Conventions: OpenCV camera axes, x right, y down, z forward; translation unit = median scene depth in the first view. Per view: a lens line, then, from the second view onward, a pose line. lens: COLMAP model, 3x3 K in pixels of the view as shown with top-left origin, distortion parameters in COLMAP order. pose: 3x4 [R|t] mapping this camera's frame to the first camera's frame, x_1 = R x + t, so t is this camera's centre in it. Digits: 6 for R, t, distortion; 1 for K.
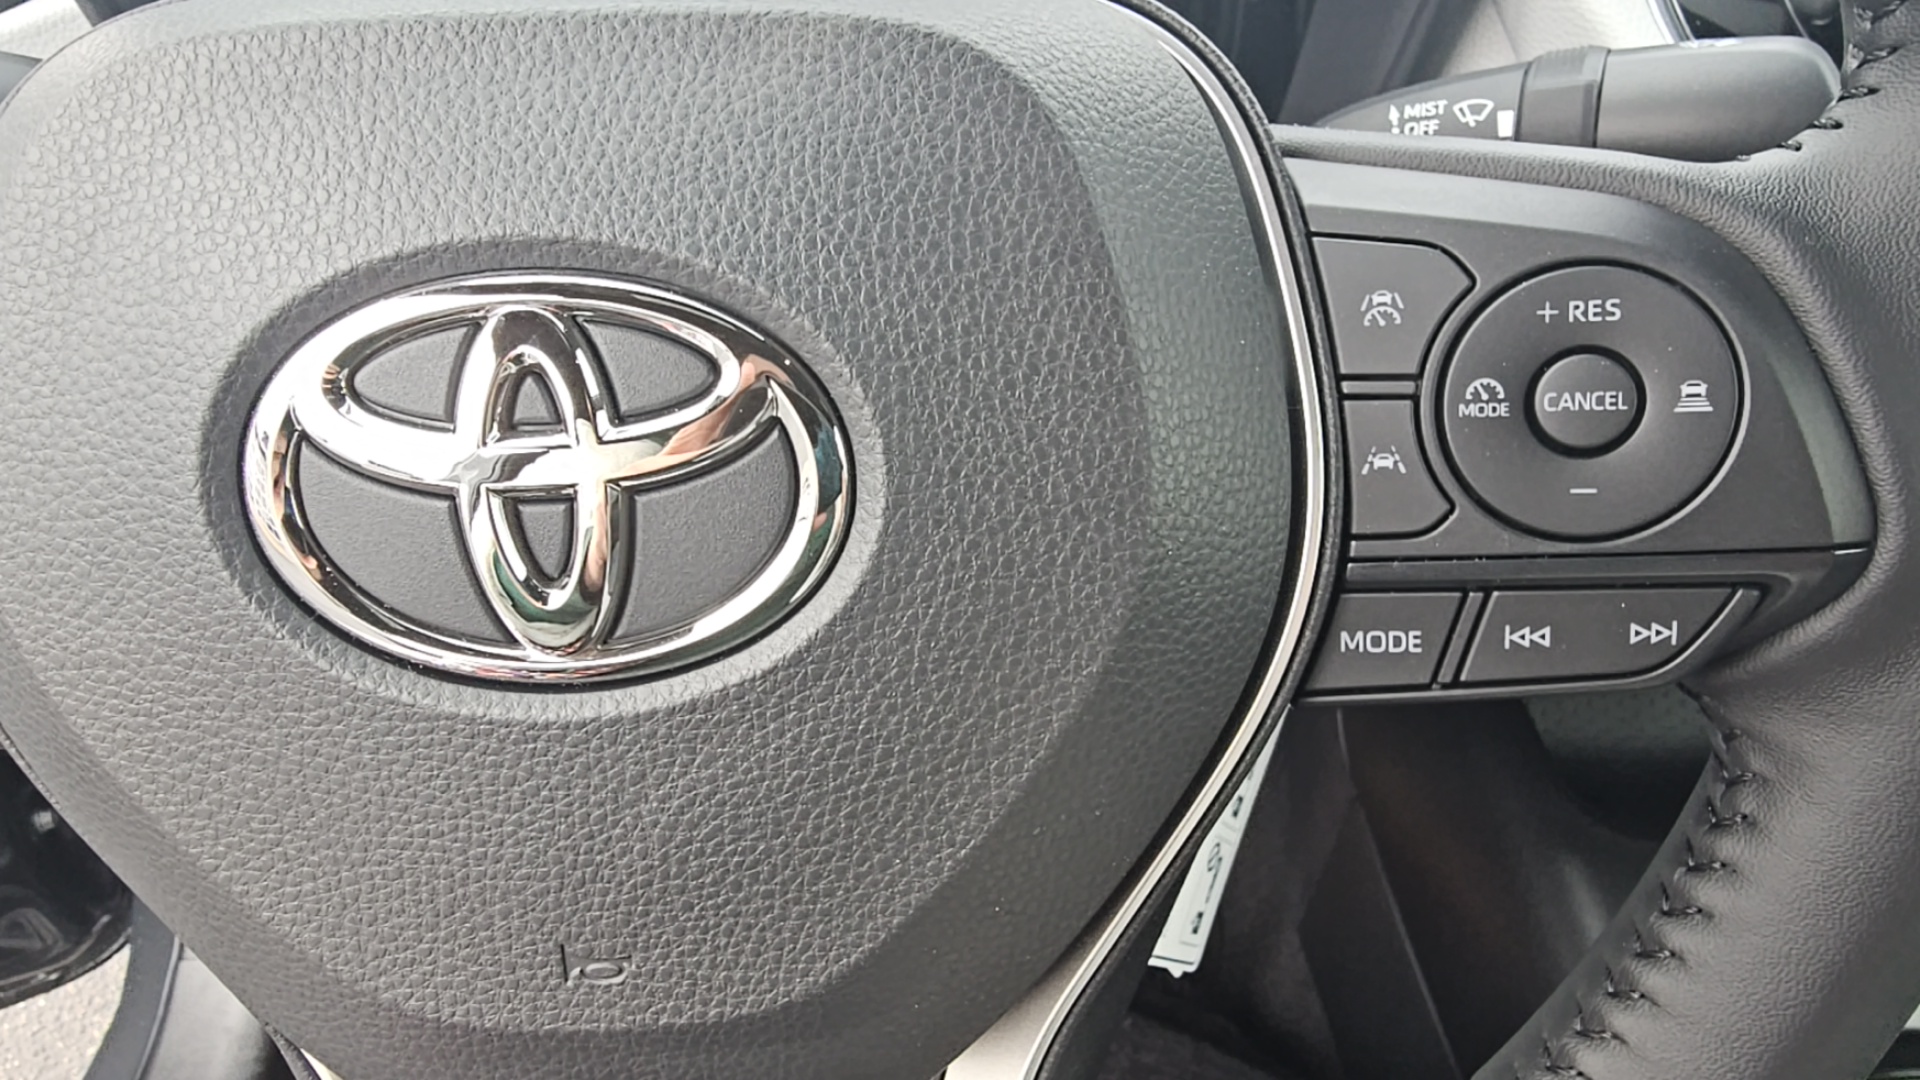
lens RADIAL K [[1241.5, 0, 971.1], [0, 1241.5, 559.5], [0, 0, 1]] dist [0.015656, -0.015155]
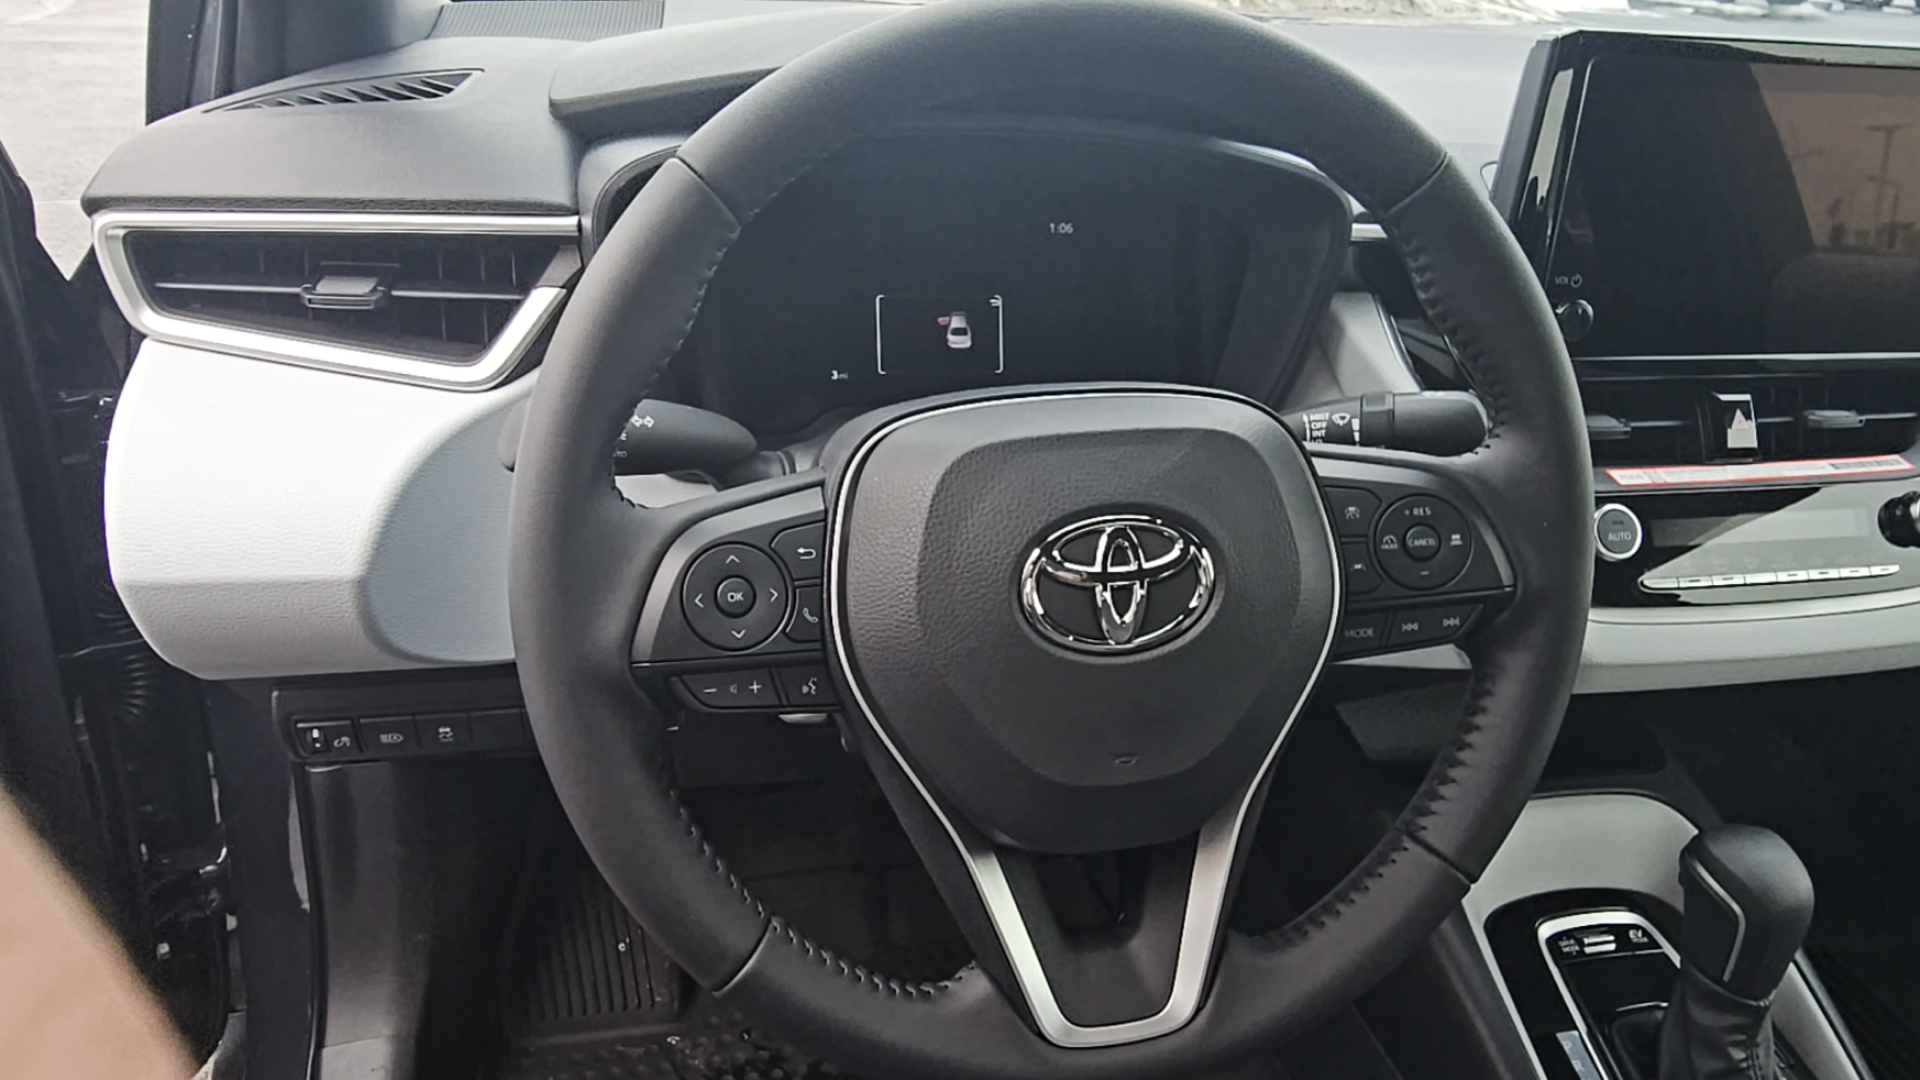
lens RADIAL K [[1241.5, 0, 971.1], [0, 1241.5, 559.5], [0, 0, 1]] dist [0.015656, -0.015155]
pose [[0.977174, -0.044178, 0.207795, -1.273163], [0.070034, 0.990449, -0.118770, 0.205641], [-0.200563, 0.130611, 0.970935, -1.786983]]
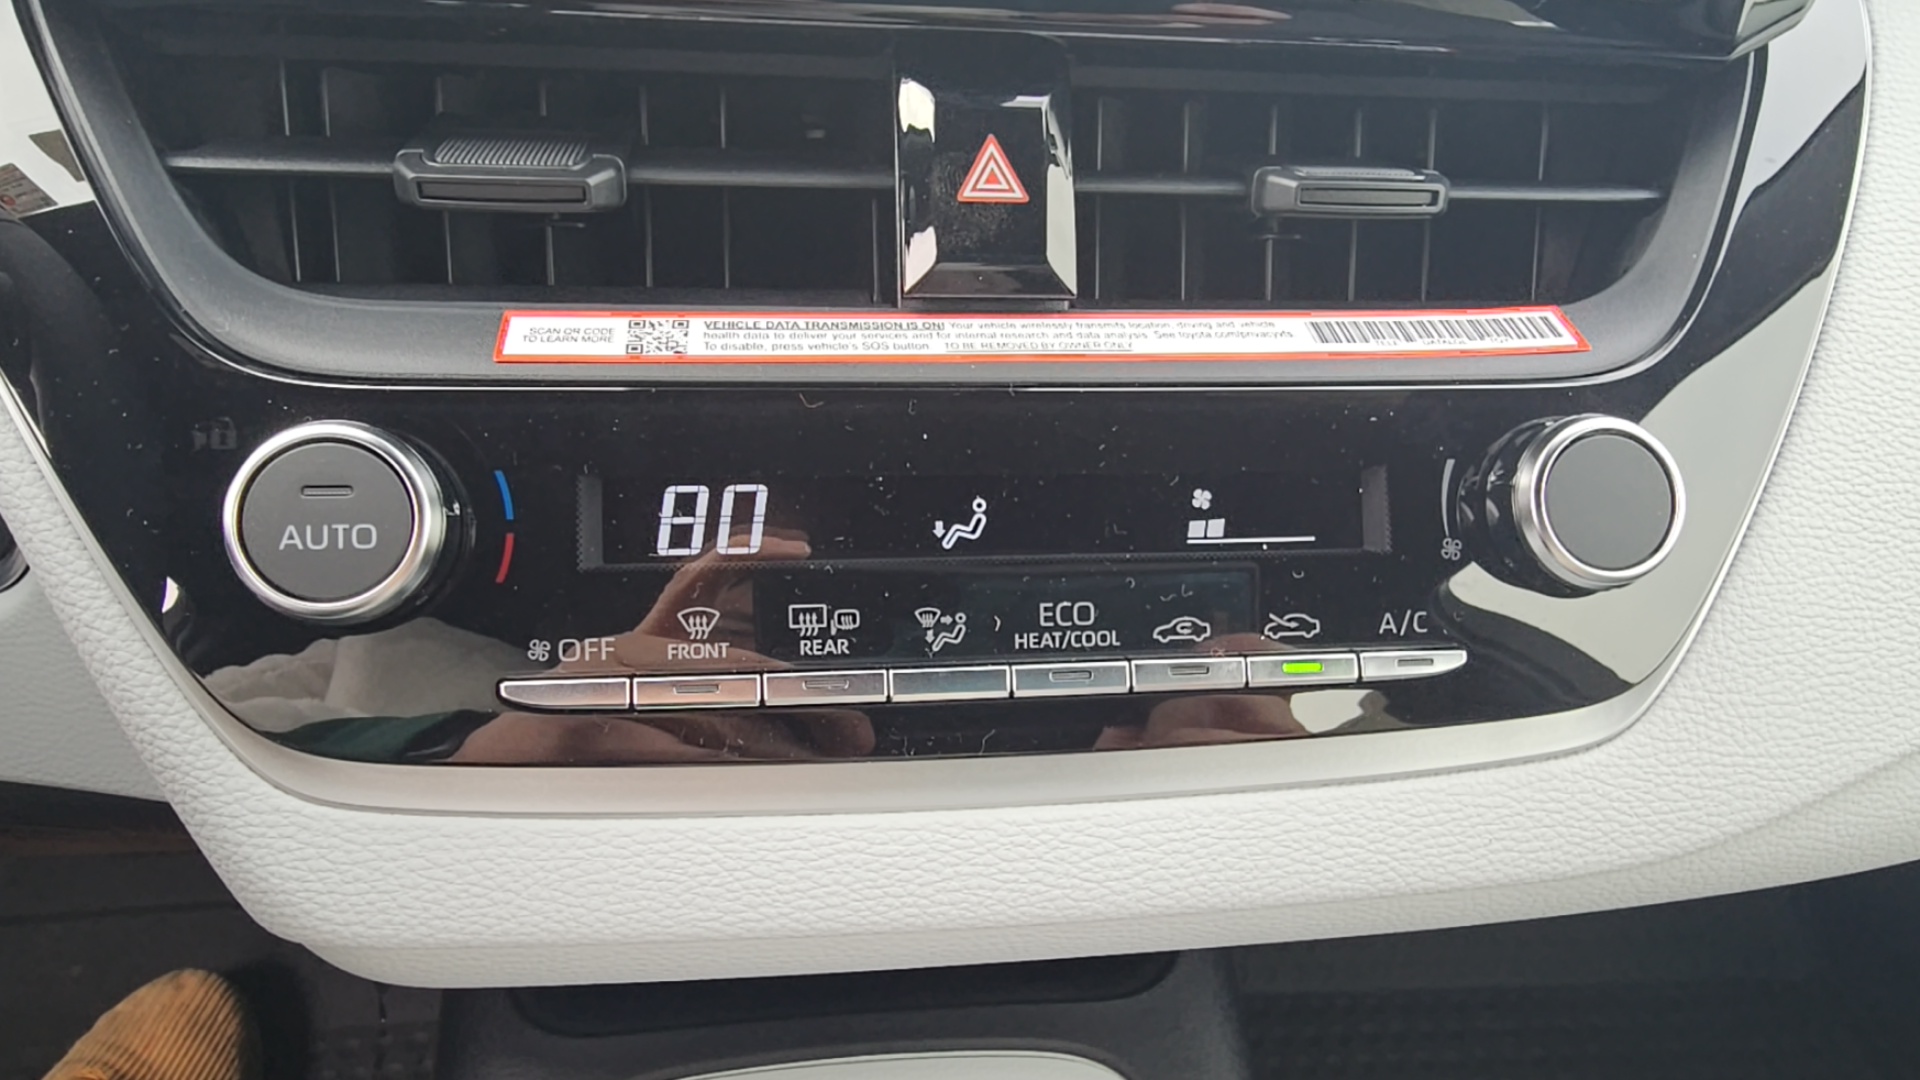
lens RADIAL K [[1241.5, 0, 971.1], [0, 1241.5, 559.5], [0, 0, 1]] dist [0.015656, -0.015155]
pose [[0.989804, -0.015324, 0.141613, 2.141831], [0.020133, 0.999266, -0.032587, -0.140510], [-0.141010, 0.035106, 0.989386, 0.558667]]
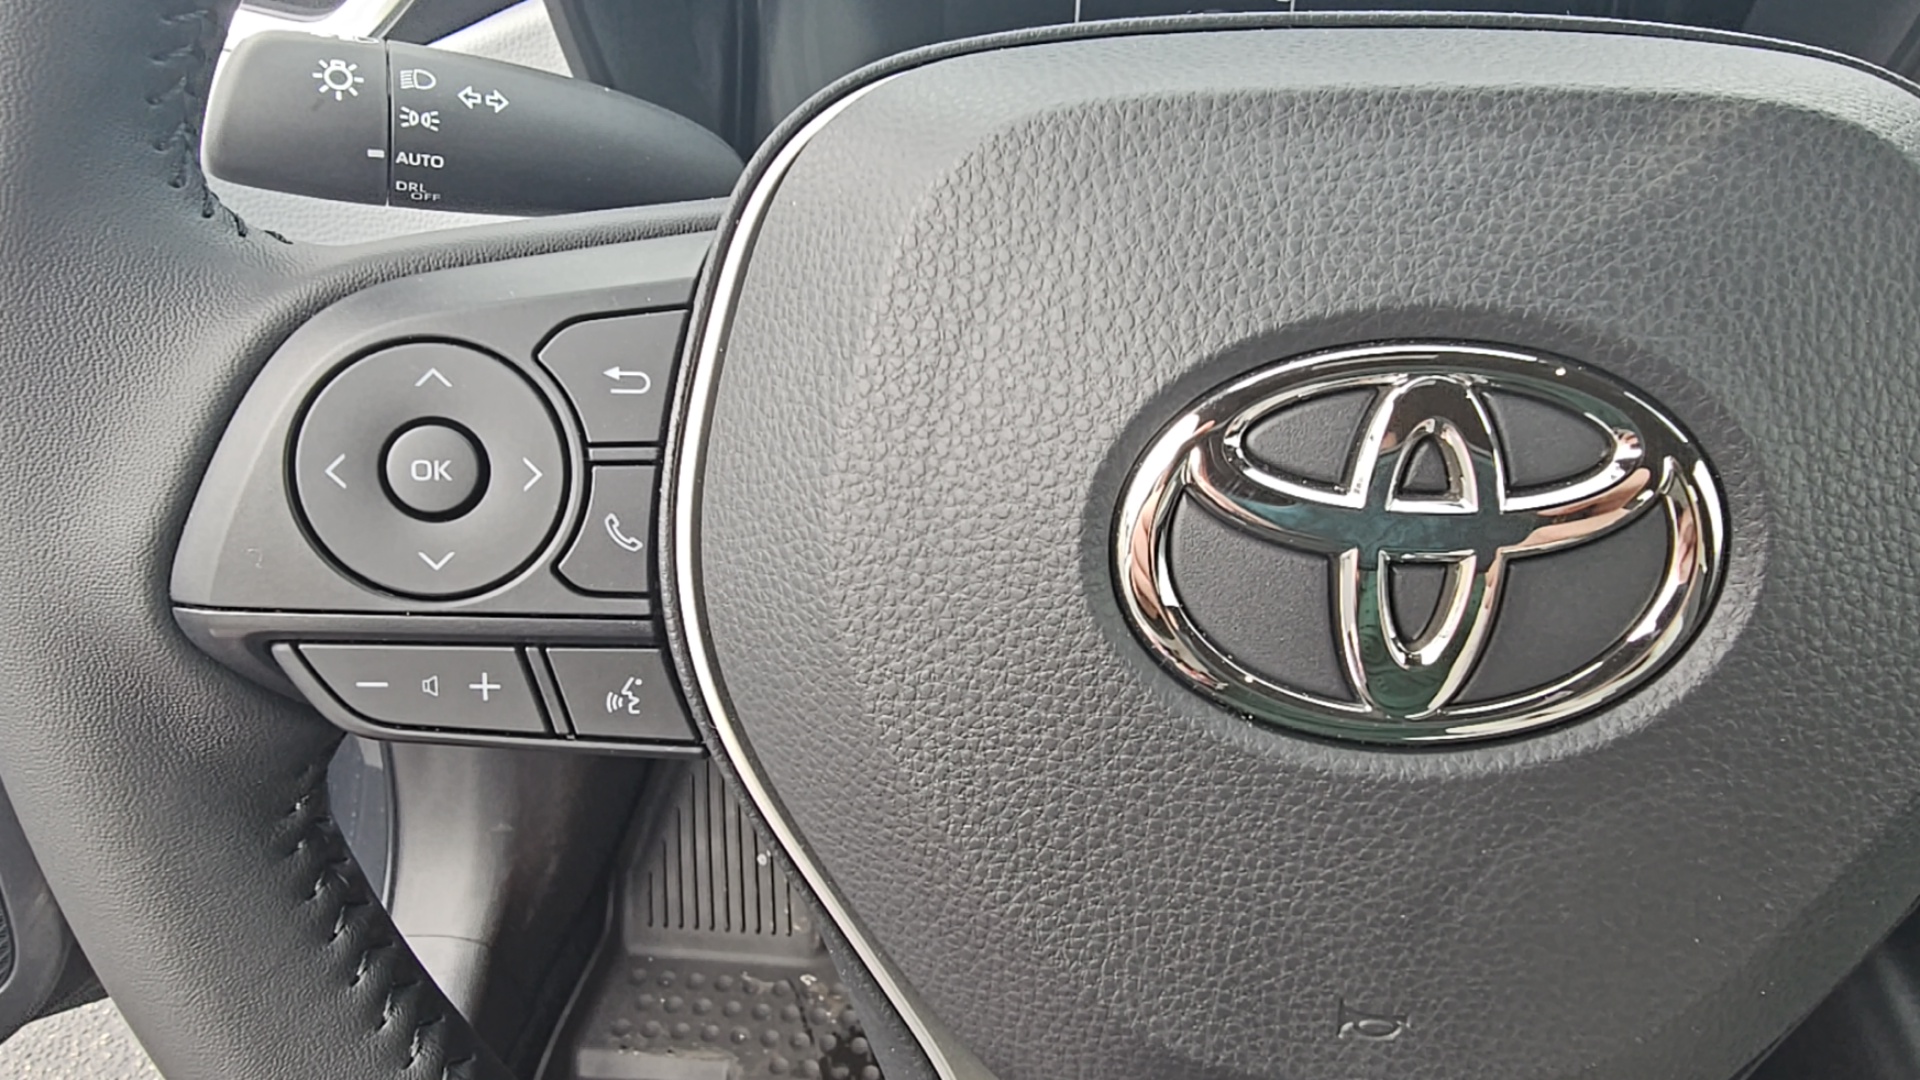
lens RADIAL K [[1241.5, 0, 971.1], [0, 1241.5, 559.5], [0, 0, 1]] dist [0.015656, -0.015155]
pose [[0.997630, 0.054092, -0.042519, -0.643709], [-0.054576, 0.998456, -0.010308, -0.020904], [0.041895, 0.012604, 0.999043, -0.028511]]
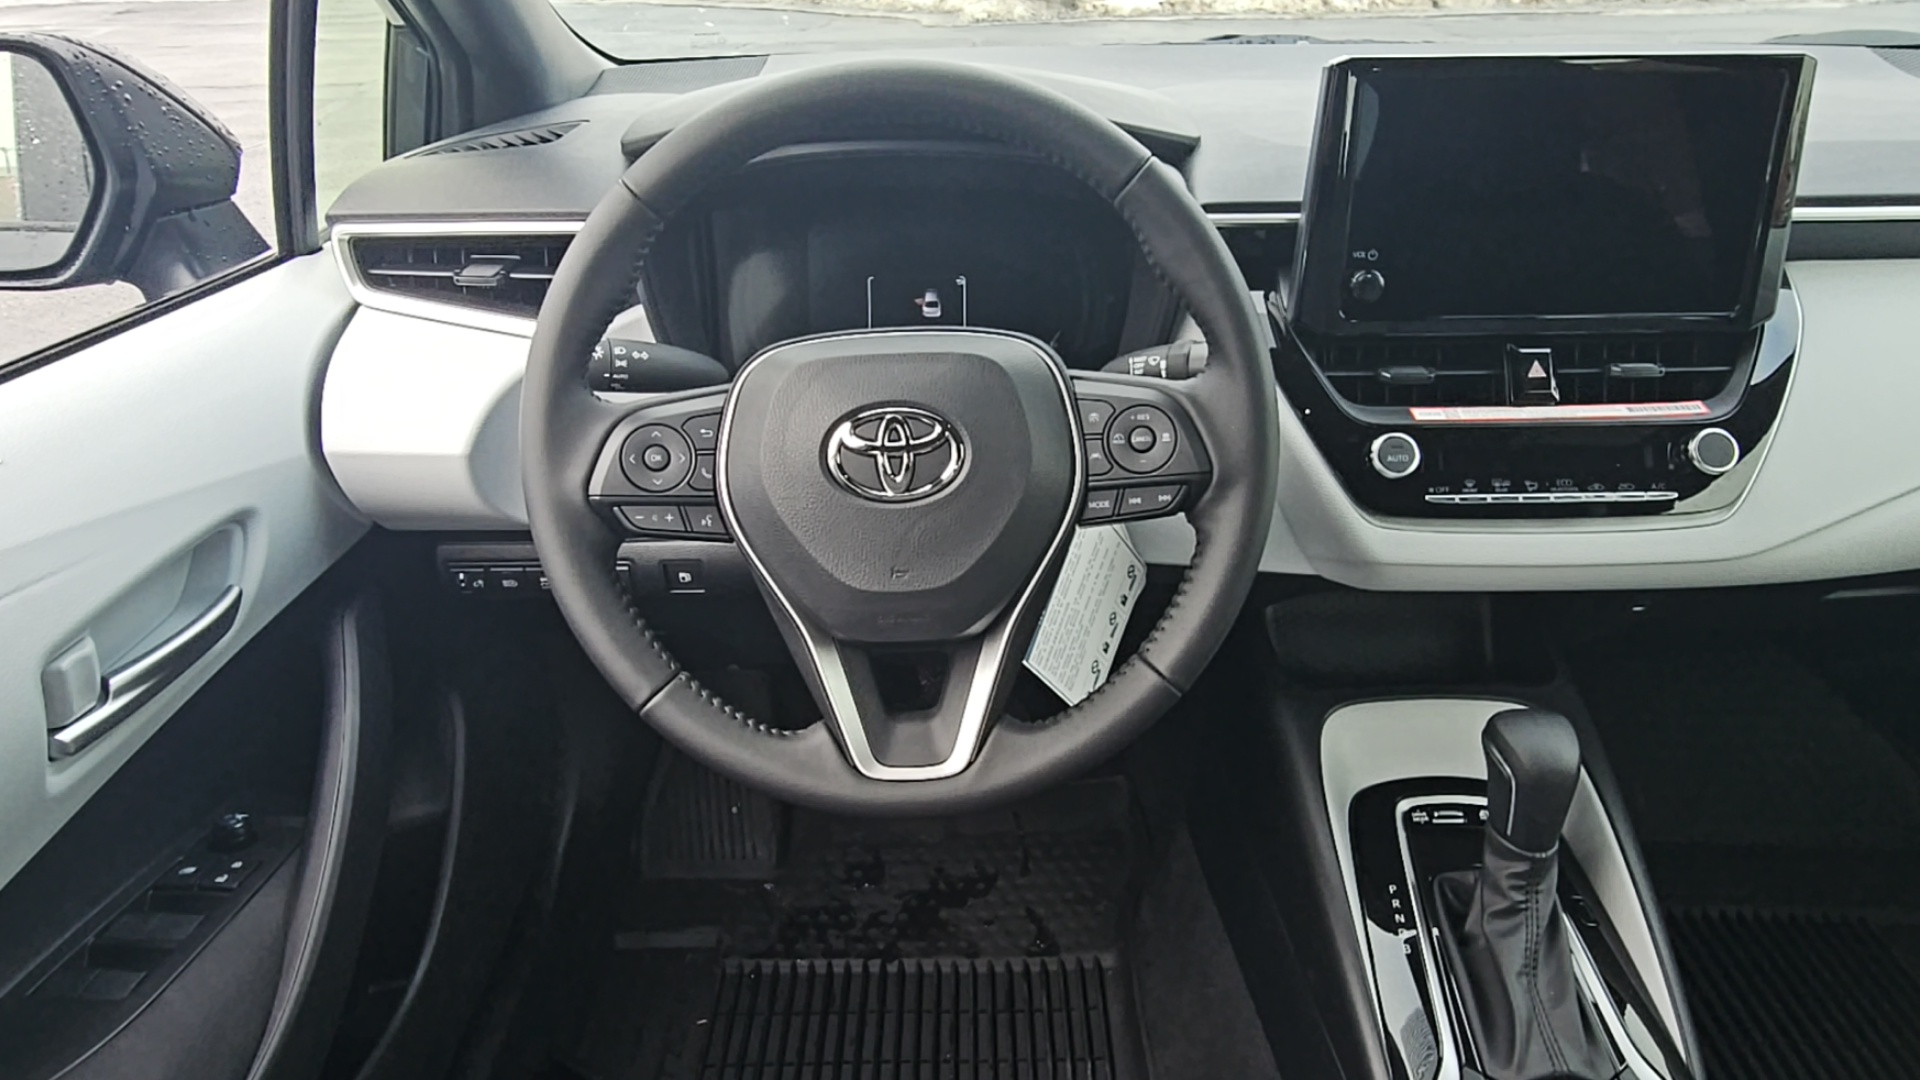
lens RADIAL K [[1241.5, 0, 971.1], [0, 1241.5, 559.5], [0, 0, 1]] dist [0.015656, -0.015155]
pose [[0.999962, -0.008067, -0.003450, -0.055508], [0.007519, 0.990572, -0.136790, 0.902291], [0.004521, 0.136759, 0.990594, -3.283011]]
